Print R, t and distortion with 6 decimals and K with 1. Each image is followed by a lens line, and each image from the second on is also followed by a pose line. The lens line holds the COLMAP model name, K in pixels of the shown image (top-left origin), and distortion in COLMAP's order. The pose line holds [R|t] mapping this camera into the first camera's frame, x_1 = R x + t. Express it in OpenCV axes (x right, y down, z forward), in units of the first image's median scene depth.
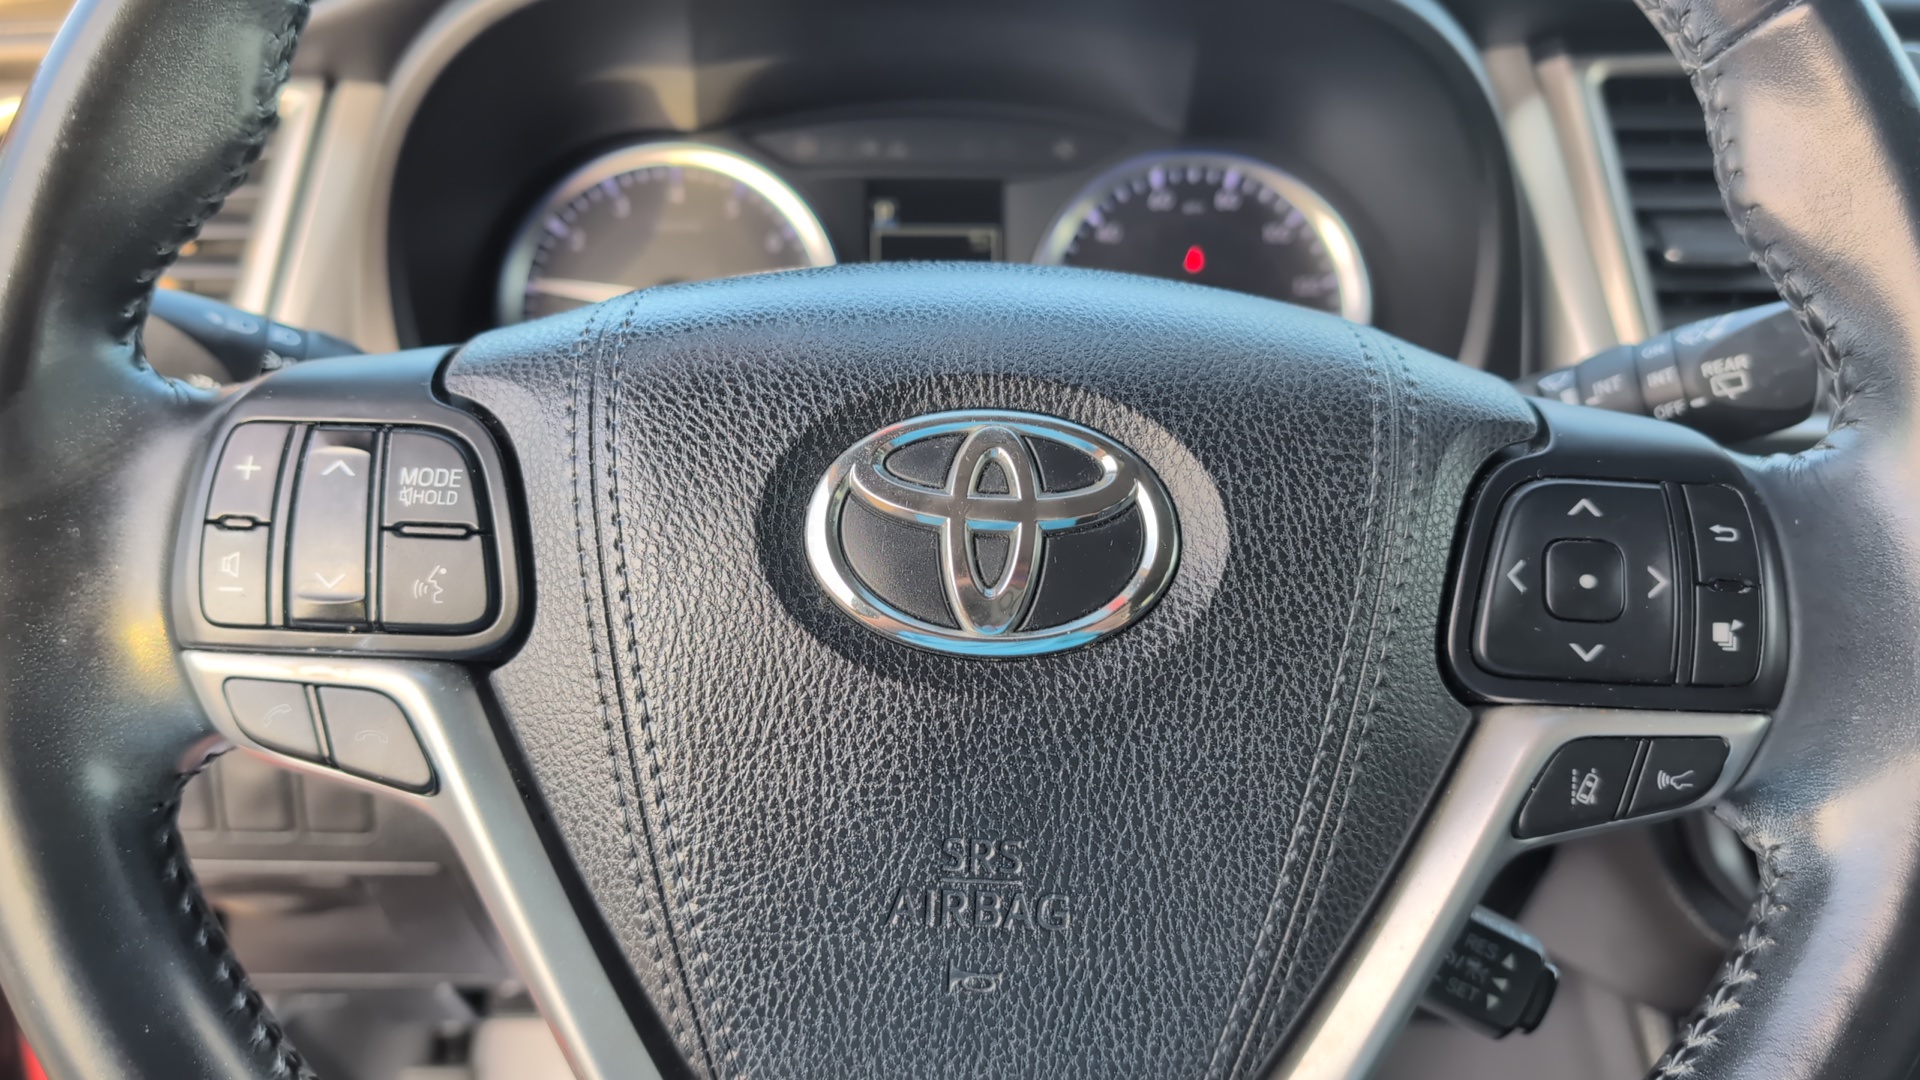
lens RADIAL K [[1656.9, 0, 967.3], [0, 1656.9, 538.8], [0, 0, 1]] dist [0.025359, -0.015732]
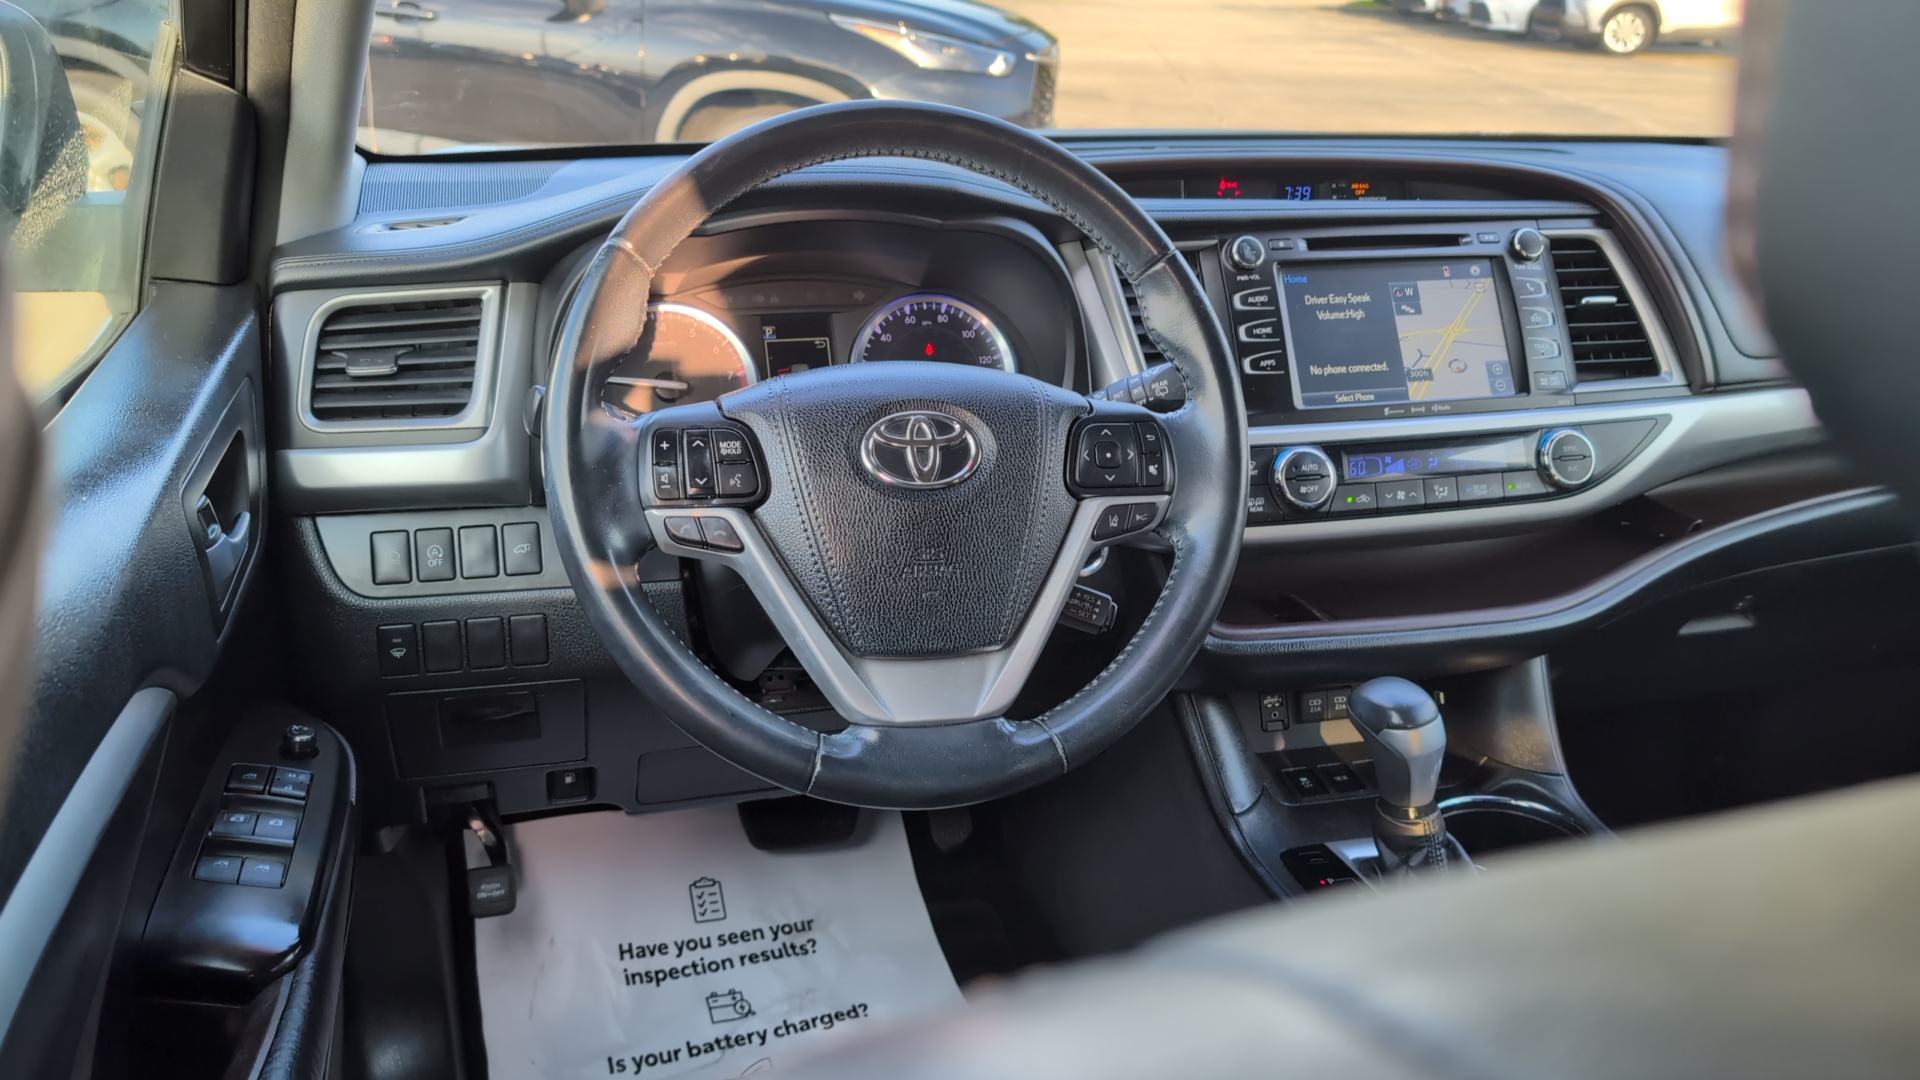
lens RADIAL K [[1656.9, 0, 967.3], [0, 1656.9, 538.8], [0, 0, 1]] dist [0.025359, -0.015732]
pose [[0.970789, -0.076881, 0.227285, -0.541570], [0.085183, 0.996001, -0.026934, 0.220181], [-0.224305, 0.045508, 0.973456, -1.761160]]
